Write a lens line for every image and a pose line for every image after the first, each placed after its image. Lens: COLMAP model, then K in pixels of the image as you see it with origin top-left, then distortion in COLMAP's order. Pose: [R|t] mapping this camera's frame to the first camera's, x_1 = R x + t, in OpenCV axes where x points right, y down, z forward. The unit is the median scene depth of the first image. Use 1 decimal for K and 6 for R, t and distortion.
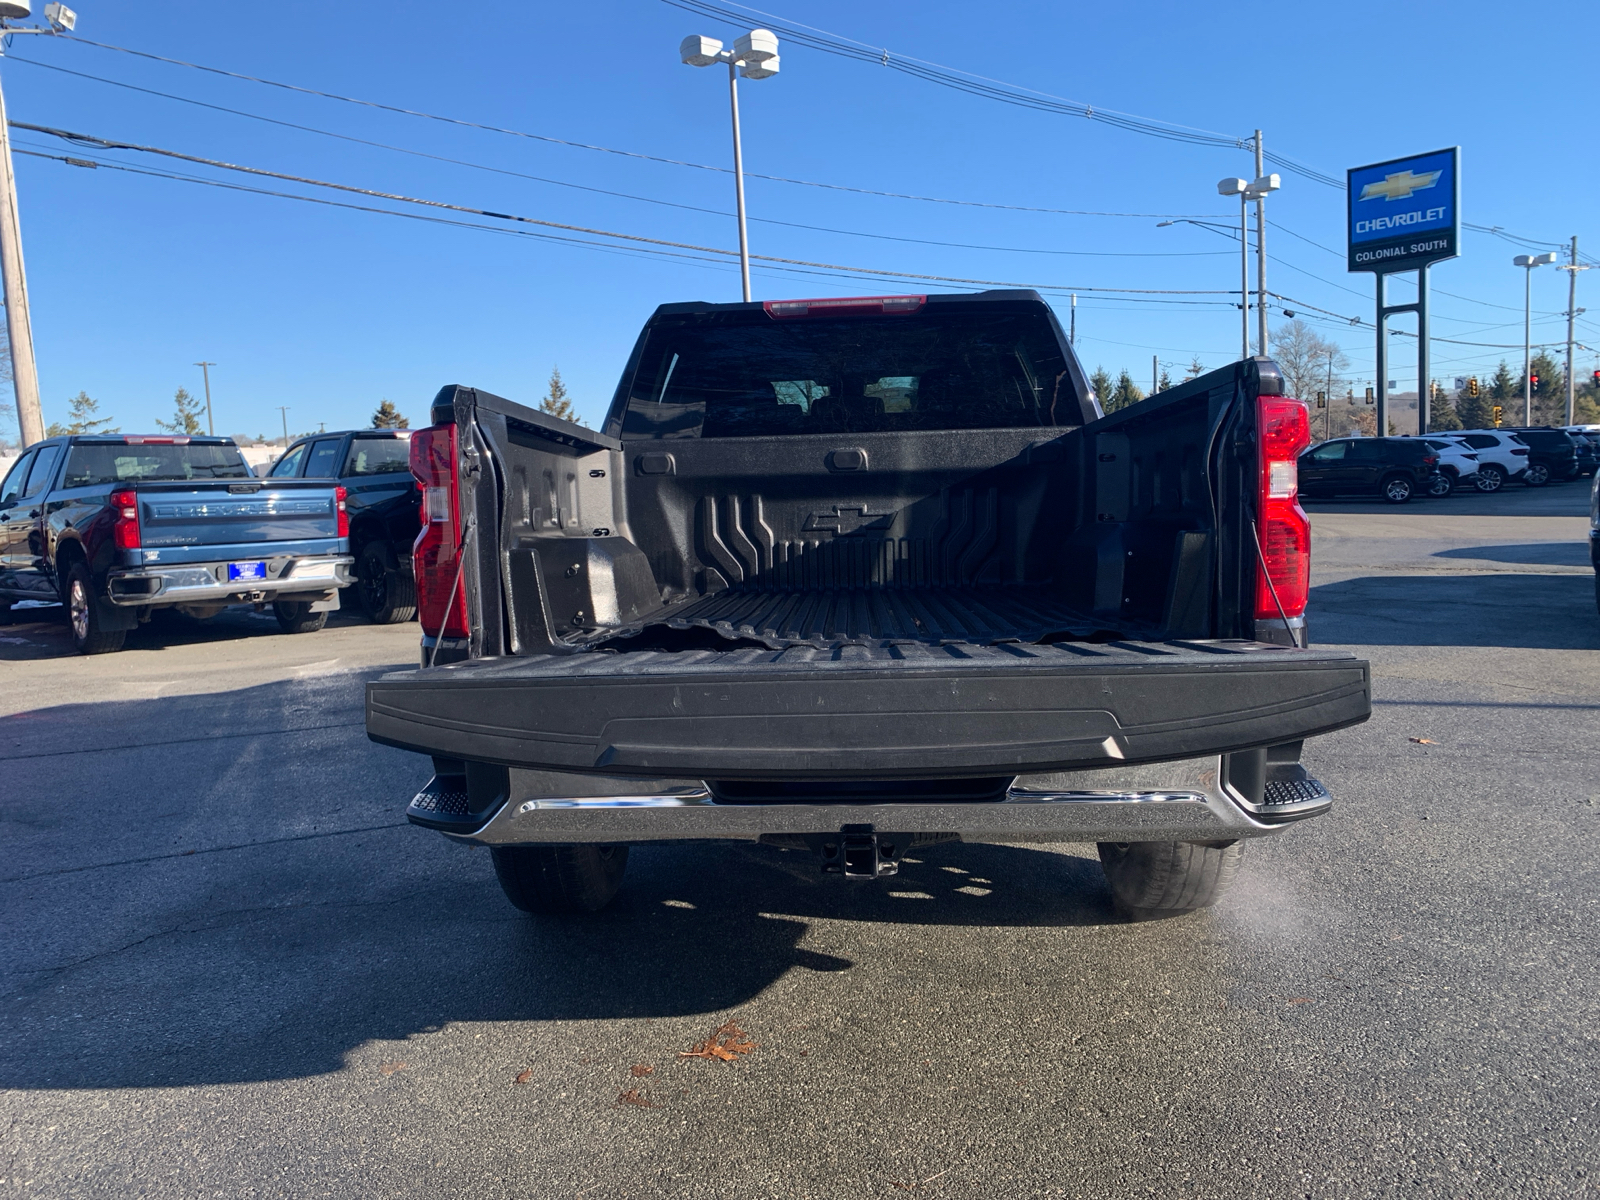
lens RADIAL K [[1218.1, 0, 787.7], [0, 1218.1, 592.4], [0, 0, 1]] dist [0.001714, 0.000991]
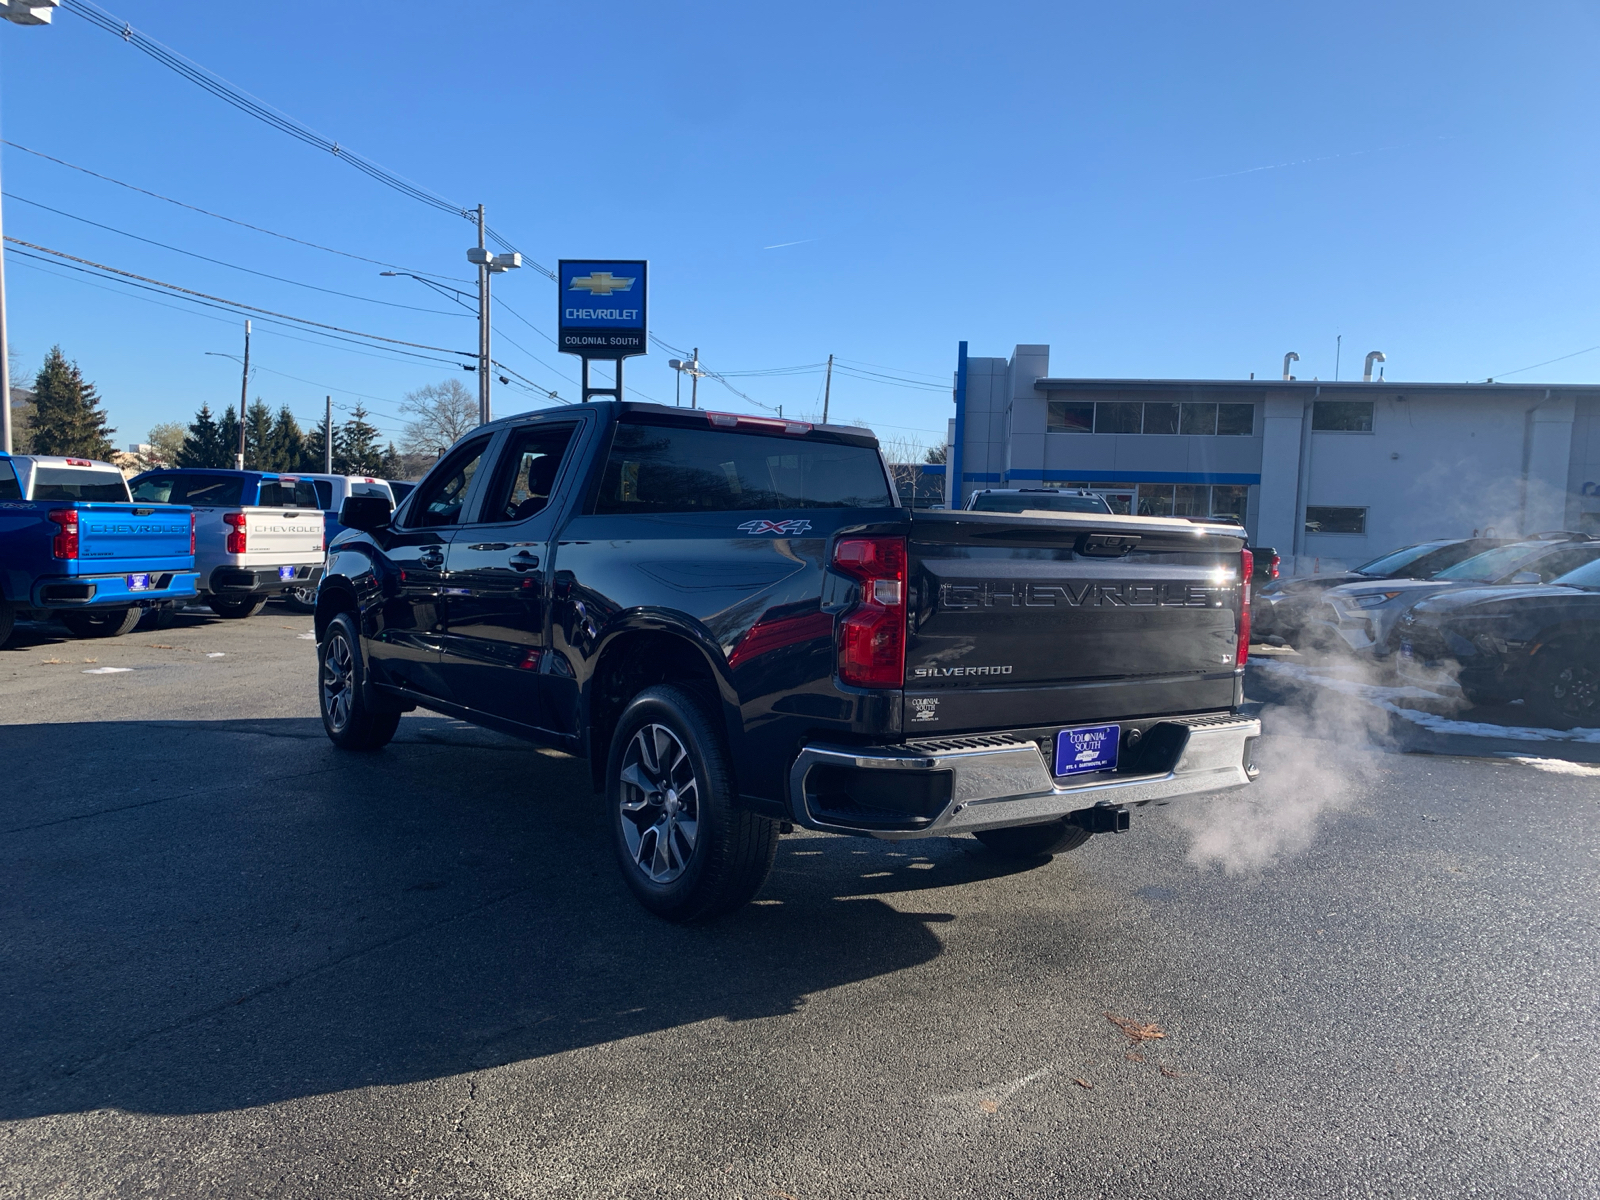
lens RADIAL K [[1196.0, 0, 798.6], [0, 1196.0, 618.4], [0, 0, 1]] dist [0.054552, -0.073801]
pose [[0.769776, 0.016384, 0.638104, -0.137414], [-0.007743, 0.999837, -0.016330, -0.004753], [-0.638267, 0.007630, 0.769777, 0.030220]]
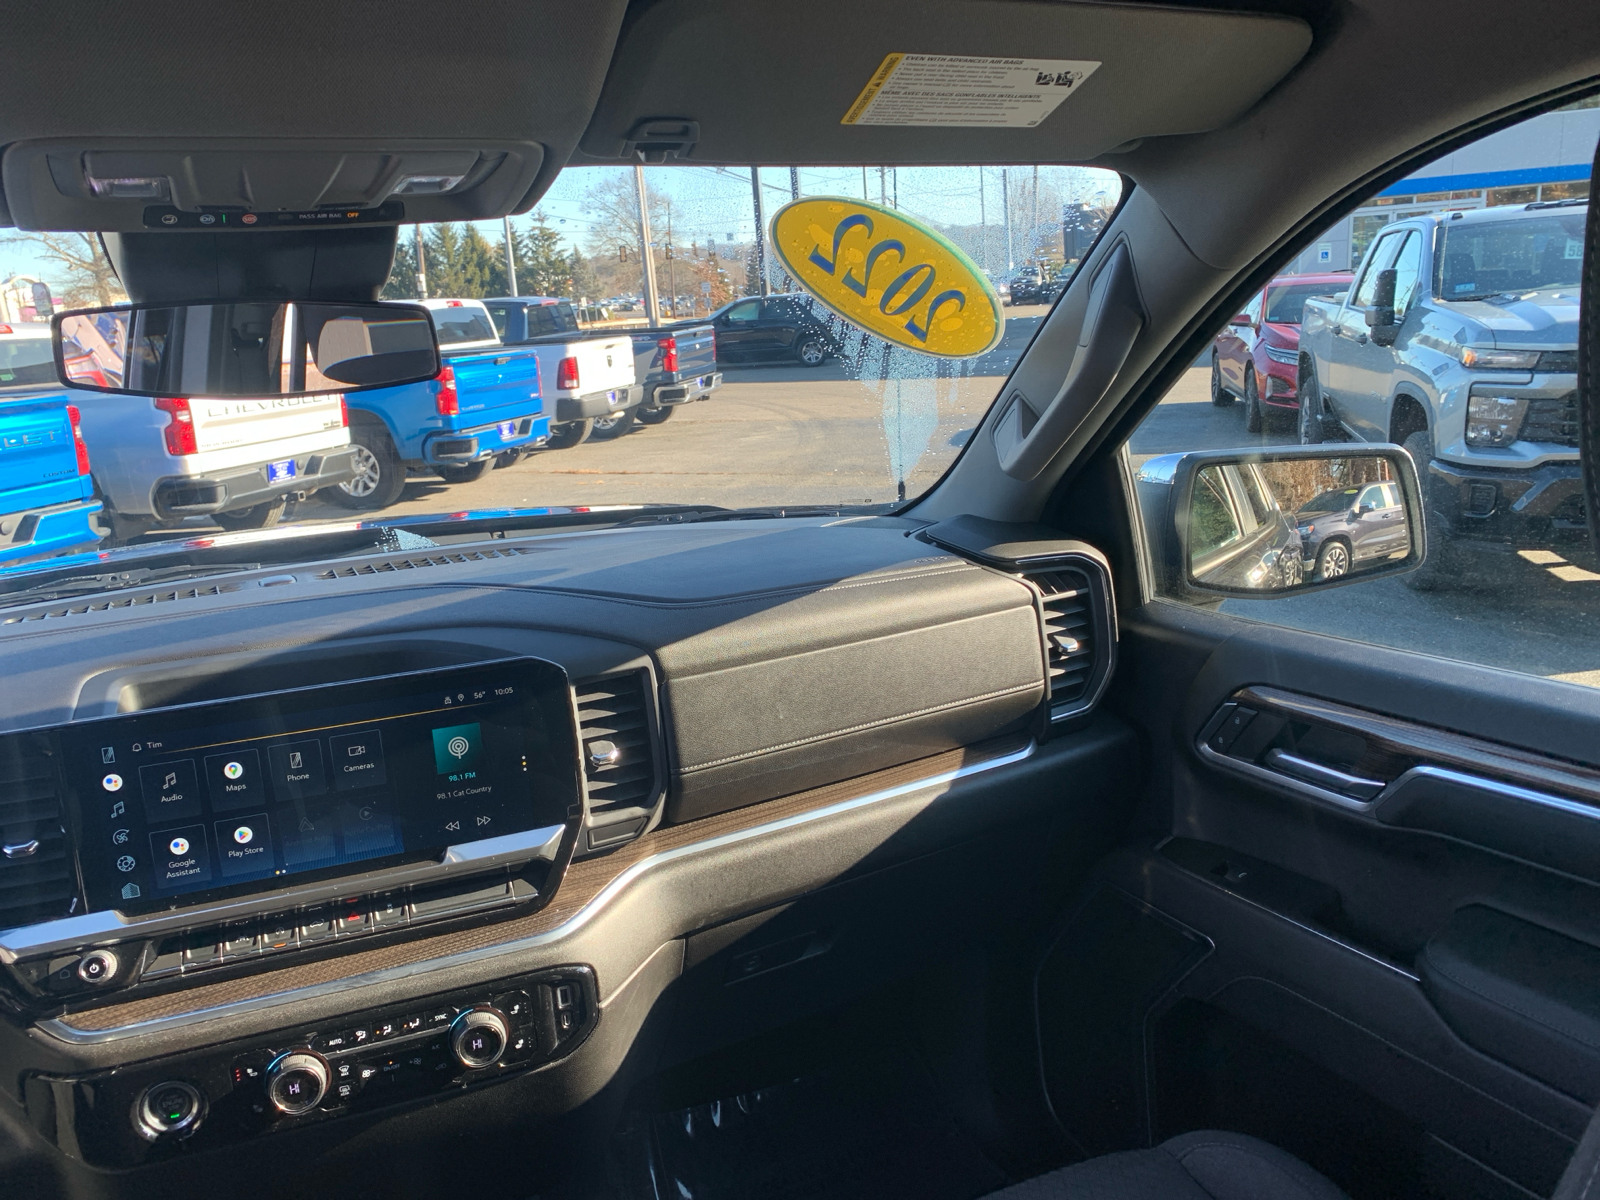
lens RADIAL K [[1196.0, 0, 798.6], [0, 1196.0, 618.4], [0, 0, 1]] dist [0.054552, -0.073801]
pose [[0.864219, -0.145838, 0.481514, 0.009693], [0.077055, 0.984142, 0.159772, -0.040741], [-0.497179, -0.100975, 0.861752, 0.241440]]
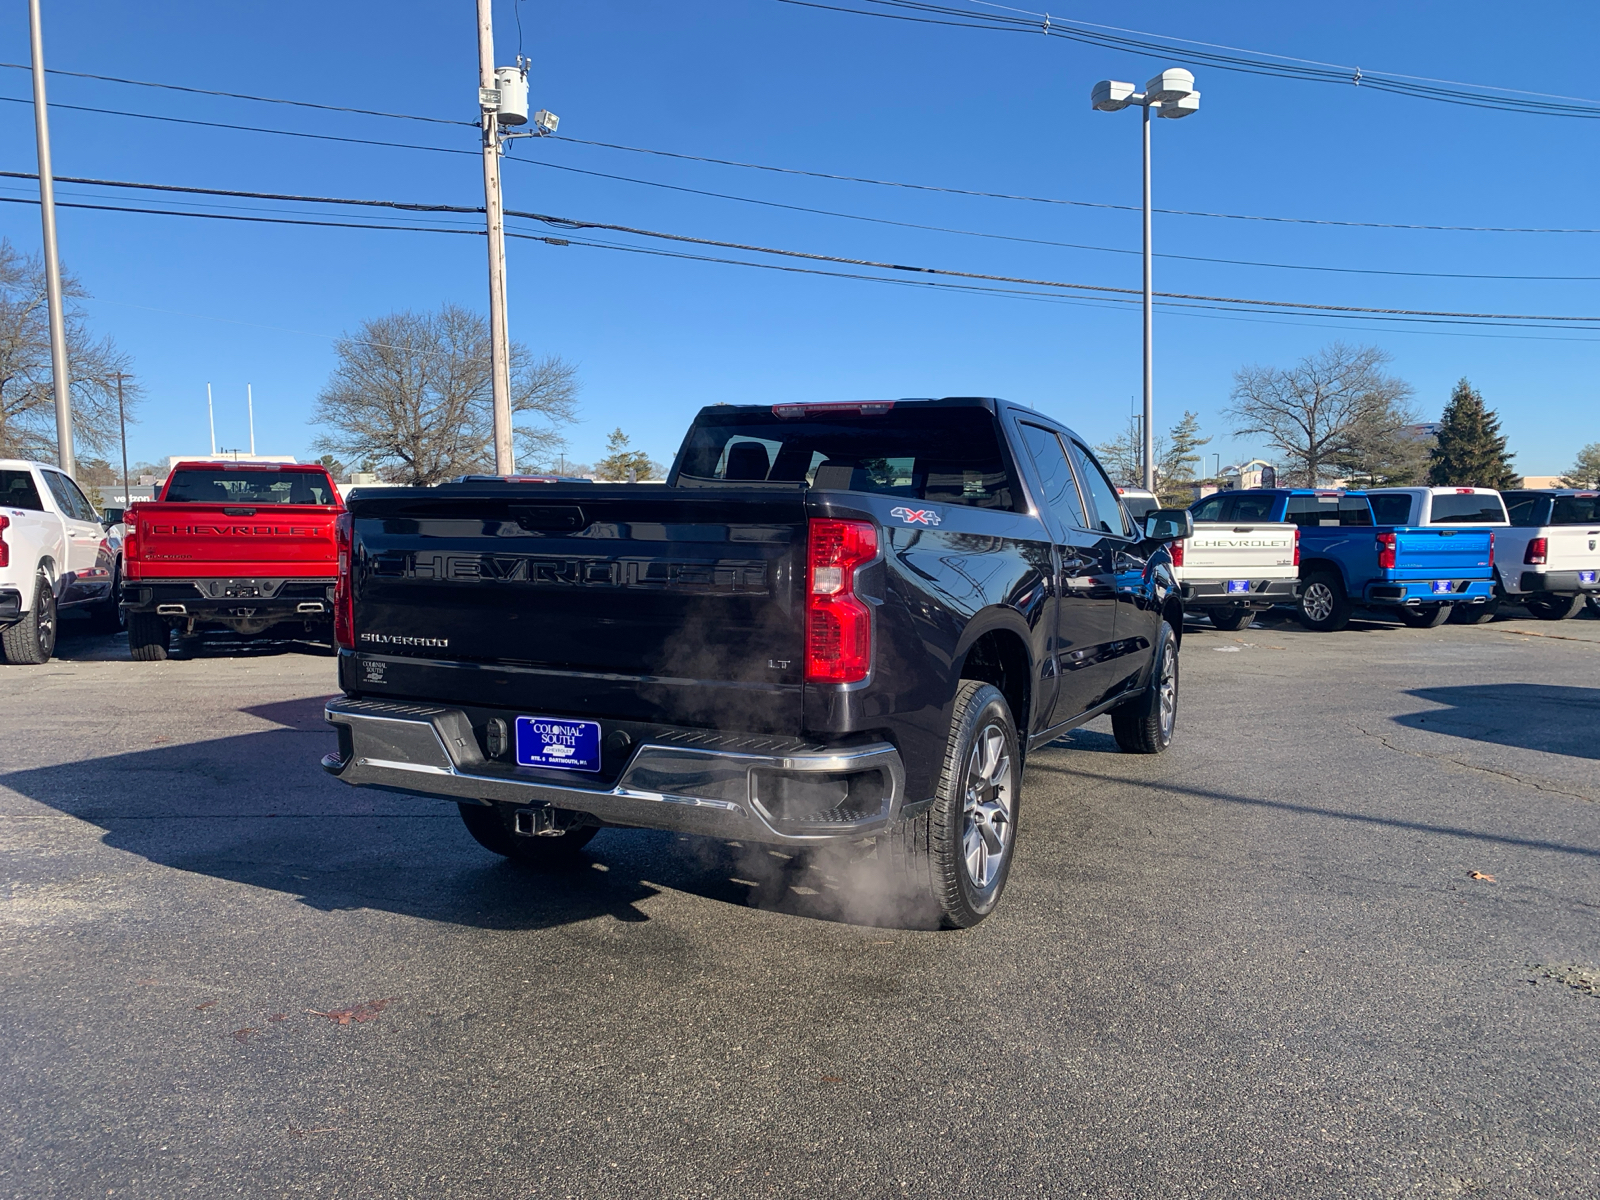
lens RADIAL K [[1211.3, 0, 814.4], [0, 1211.3, 611.0], [0, 0, 1]] dist [0.006940, -0.002135]
pose [[0.925812, 0.065824, -0.372208, 0.098206], [-0.070370, 0.997520, 0.001374, -0.008967], [0.371375, 0.024920, 0.928148, 0.001323]]
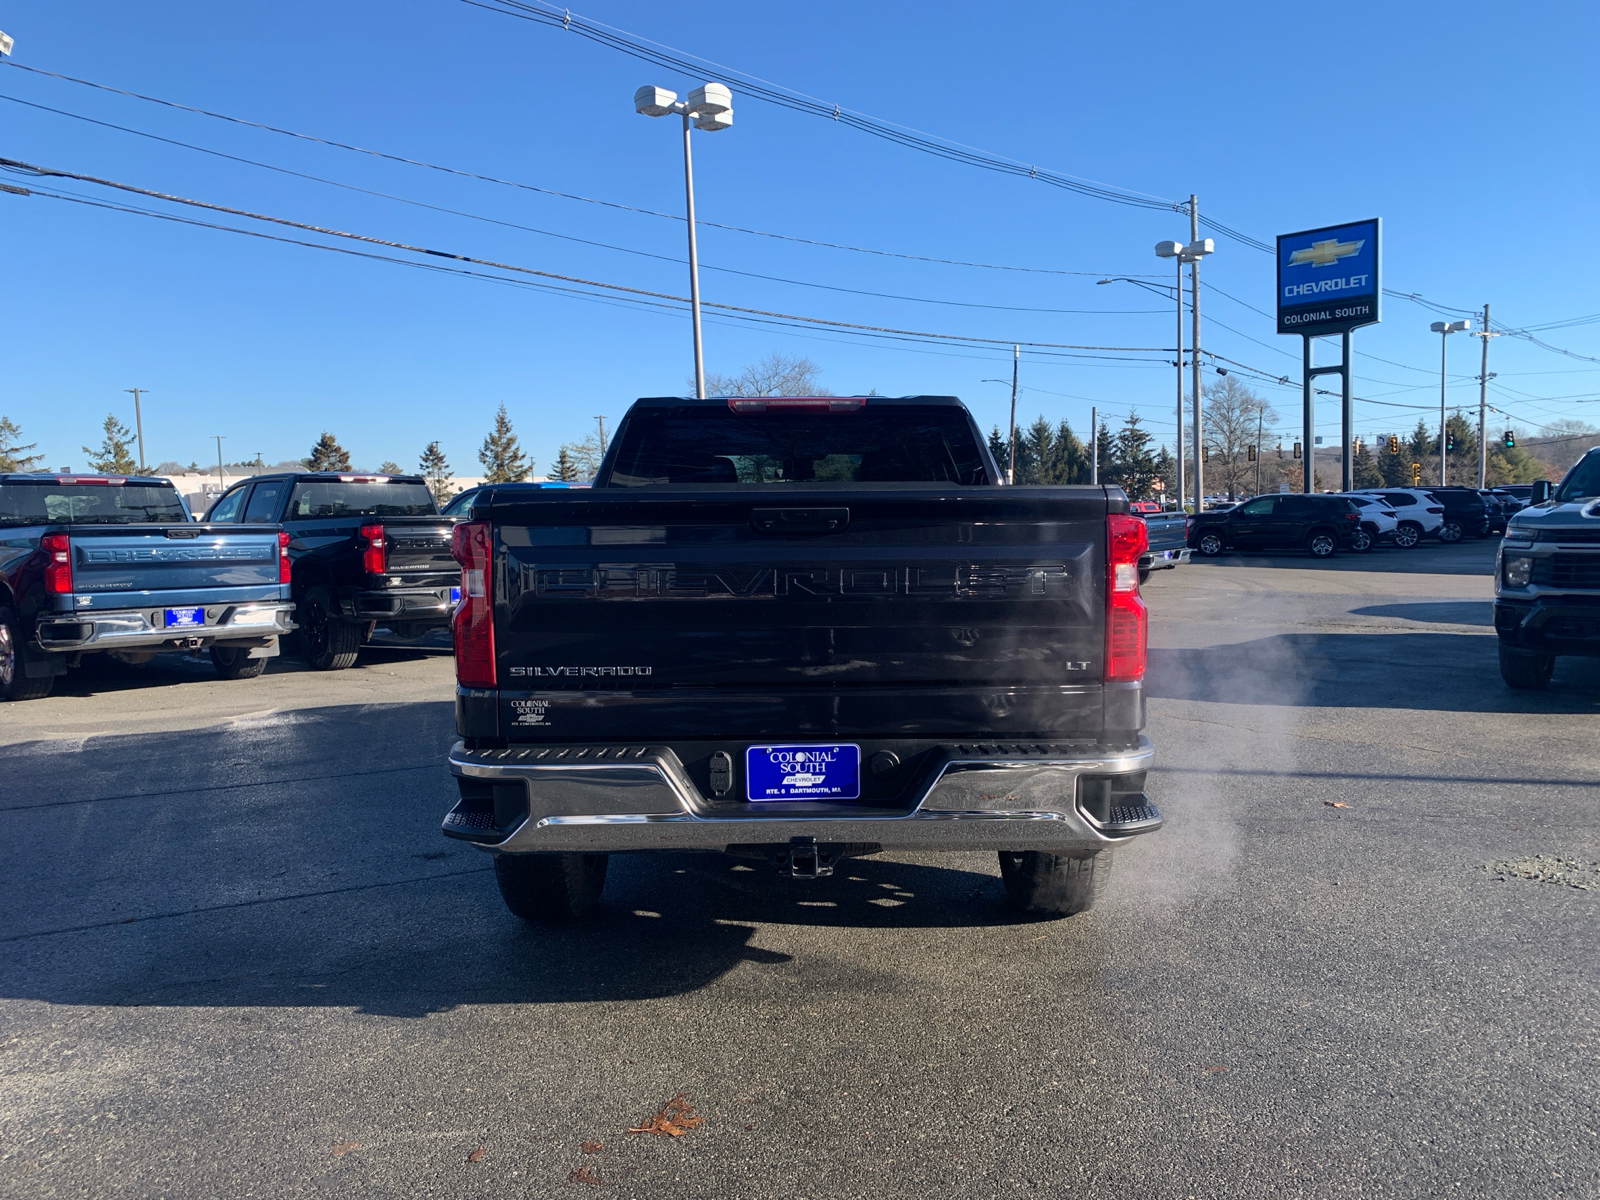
lens RADIAL K [[1211.3, 0, 814.4], [0, 1211.3, 611.0], [0, 0, 1]] dist [0.006940, -0.002135]
pose [[0.997658, 0.013978, 0.066956, -0.000781], [-0.012812, 0.999759, -0.017817, -0.005343], [-0.067189, 0.016917, 0.997597, -0.005317]]
